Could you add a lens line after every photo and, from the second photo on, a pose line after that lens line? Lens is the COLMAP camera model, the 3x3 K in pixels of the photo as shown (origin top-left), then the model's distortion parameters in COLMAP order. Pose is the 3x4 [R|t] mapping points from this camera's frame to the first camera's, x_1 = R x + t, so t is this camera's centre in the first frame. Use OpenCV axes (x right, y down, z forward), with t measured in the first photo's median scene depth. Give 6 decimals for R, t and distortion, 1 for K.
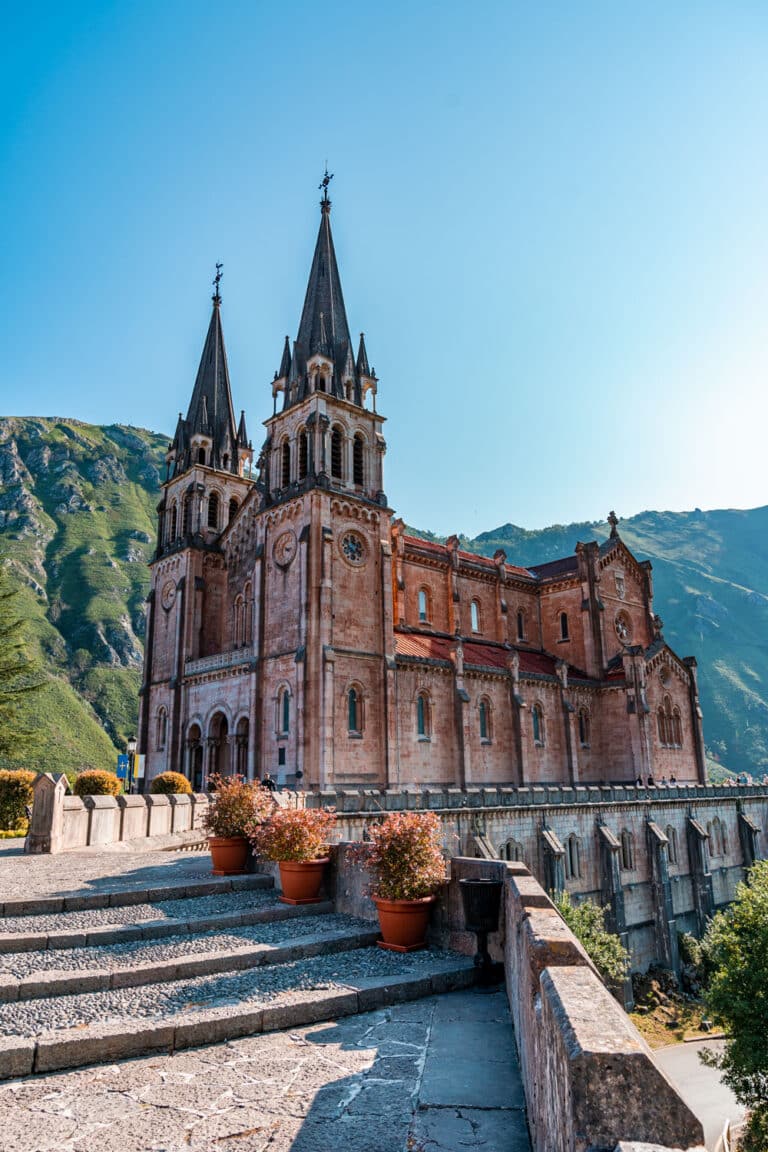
lens RADIAL K [[721.5, 0, 373.9], [0, 721.5, 575.1], [0, 0, 1]] dist [0.008088, 0.001025]
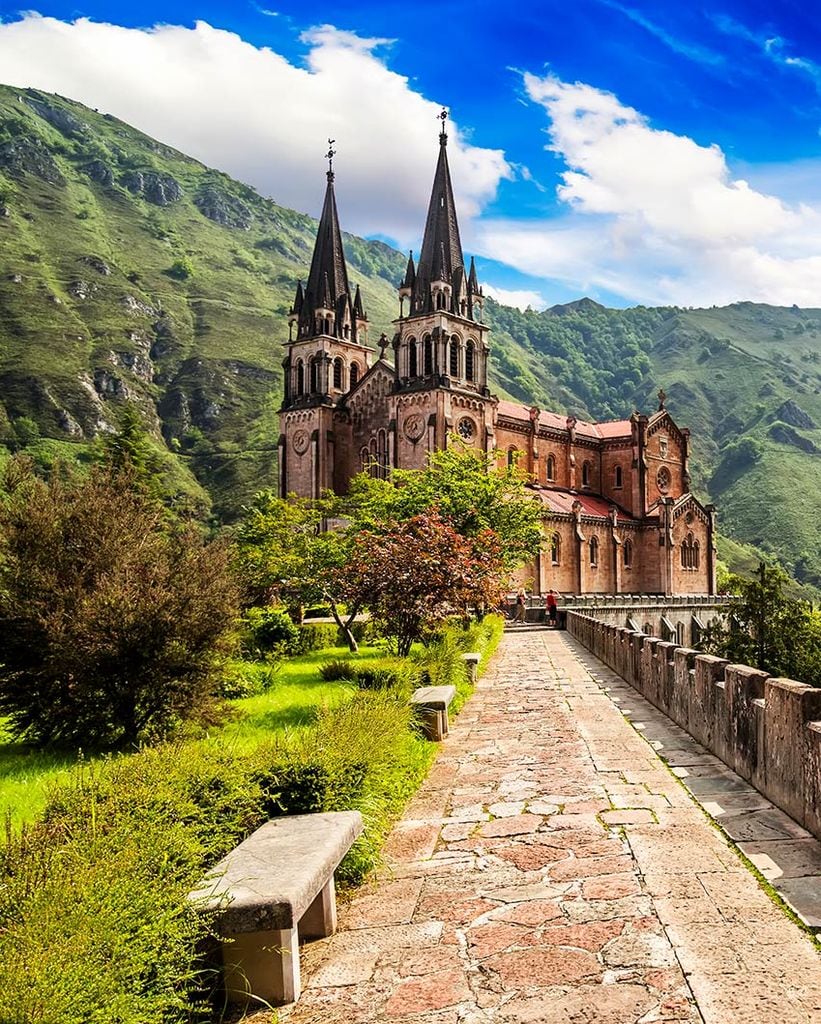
lens RADIAL K [[756.8, 0, 409.3], [0, 756.8, 515.1], [0, 0, 1]] dist [0.072845, 0.000603]
pose [[0.999400, 0.010087, -0.033137, -0.079485], [-0.003811, 0.982876, 0.184227, -0.130636], [0.034428, -0.183990, 0.982325, -0.434867]]
